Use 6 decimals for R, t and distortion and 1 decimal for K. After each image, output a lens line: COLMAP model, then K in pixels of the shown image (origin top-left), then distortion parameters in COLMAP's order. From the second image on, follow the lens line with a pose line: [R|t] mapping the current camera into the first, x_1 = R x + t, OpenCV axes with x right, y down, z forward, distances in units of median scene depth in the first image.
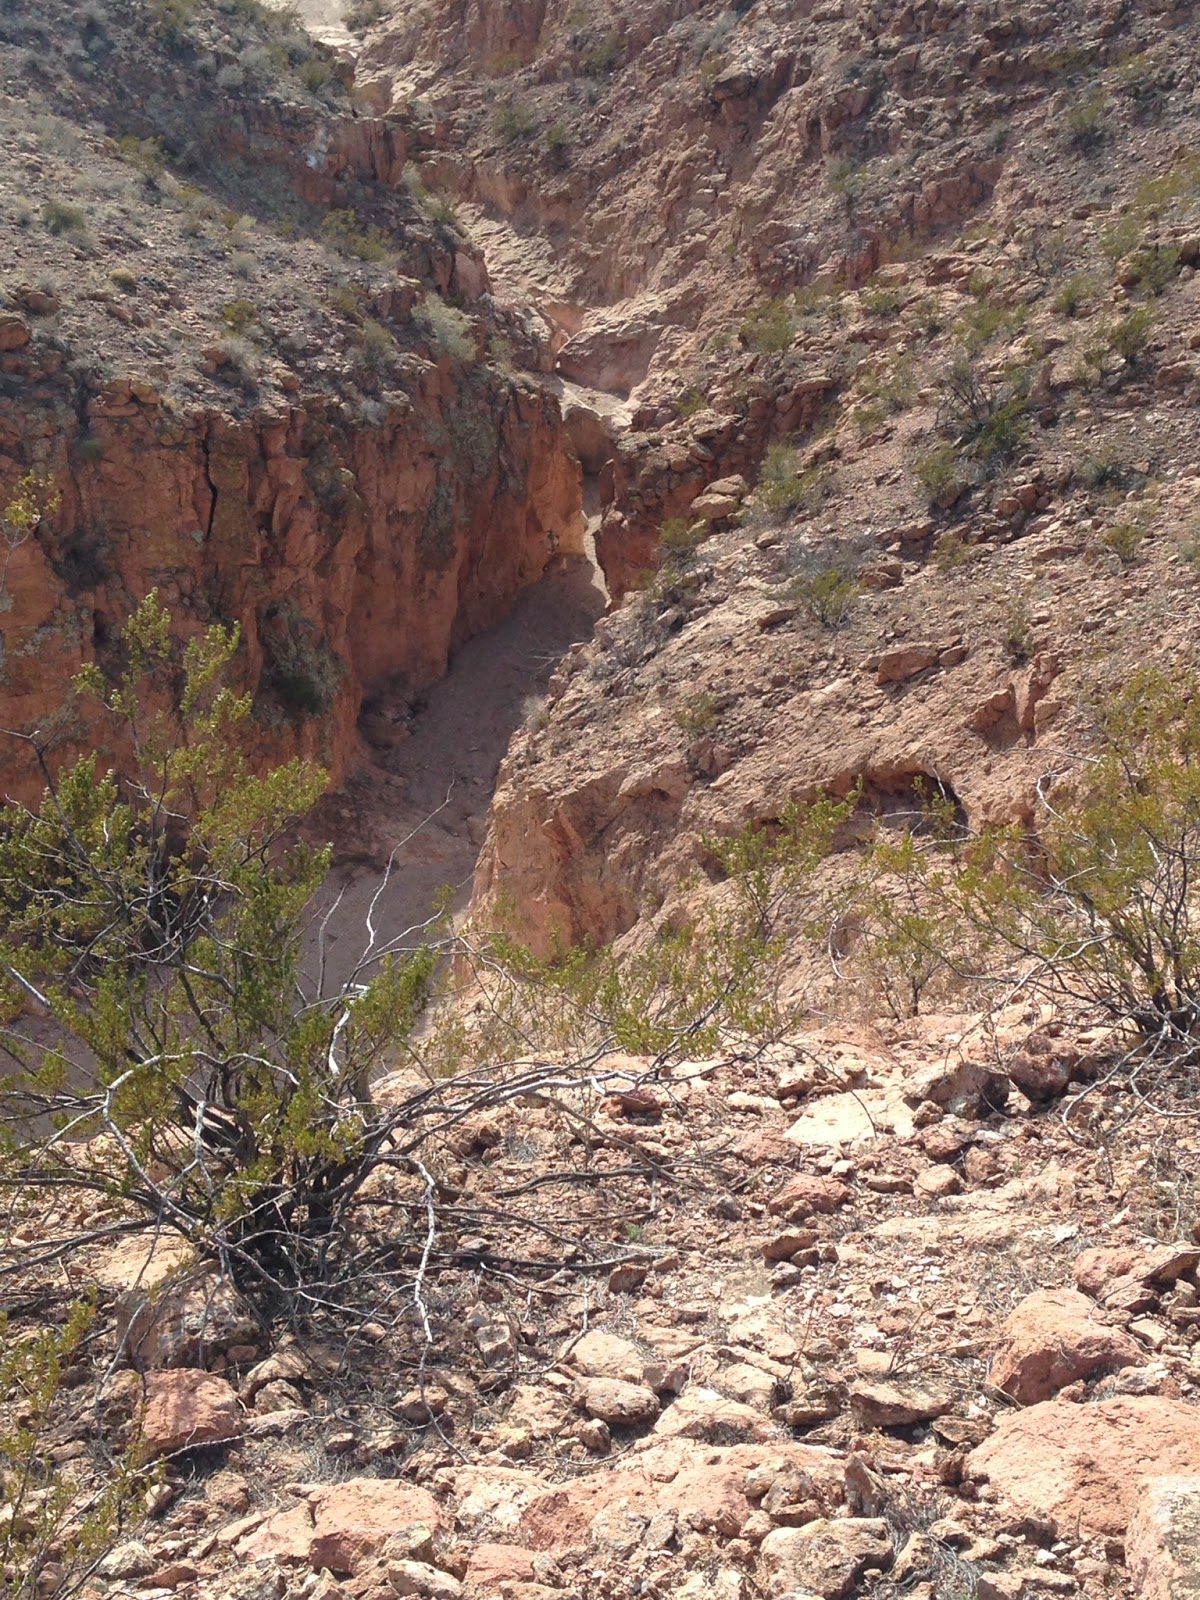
lens RADIAL K [[2190.0, 0, 600.1], [0, 2190.0, 799.4], [0, 0, 1]] dist [0.062294, 0.000000]
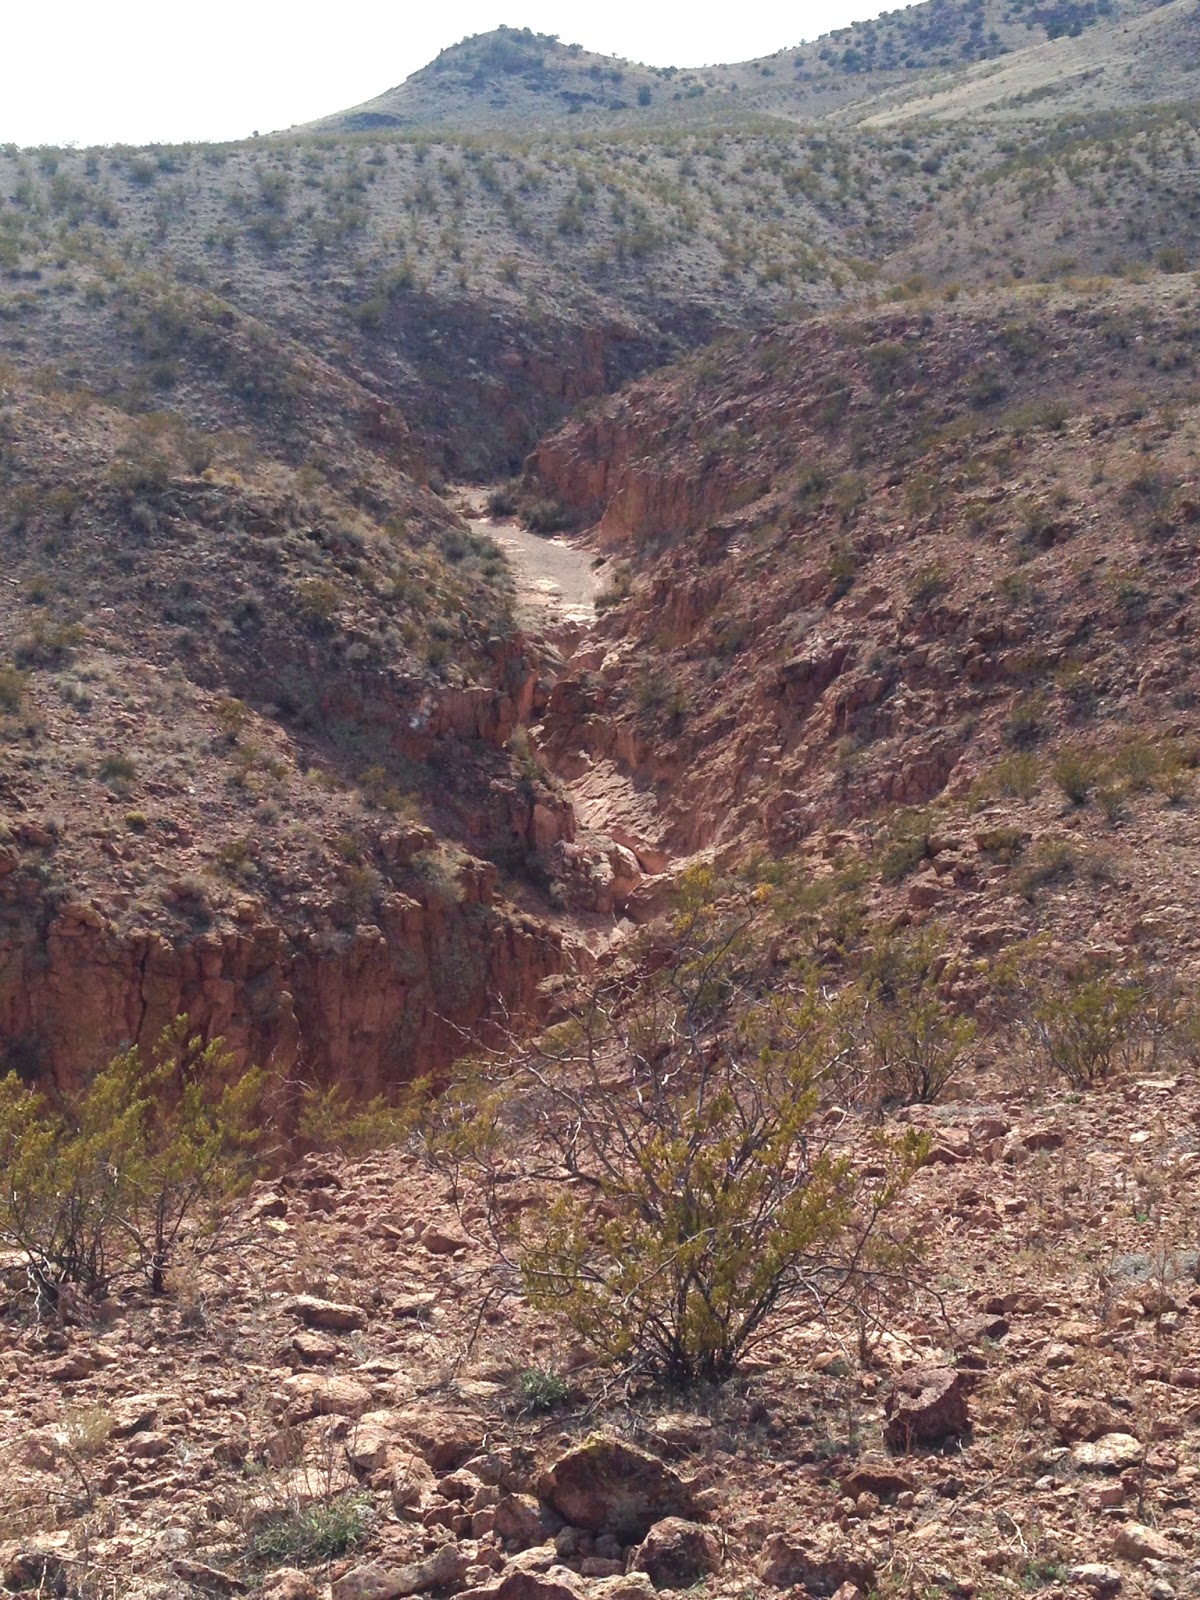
lens RADIAL K [[2075.7, 0, 600.0], [0, 2075.7, 799.3], [0, 0, 1]] dist [-0.034607, 0.000000]
pose [[0.979741, 0.042859, -0.195630, 0.195414], [-0.087634, 0.970095, -0.226352, -0.015975], [0.180079, 0.238910, 0.954198, -0.005824]]
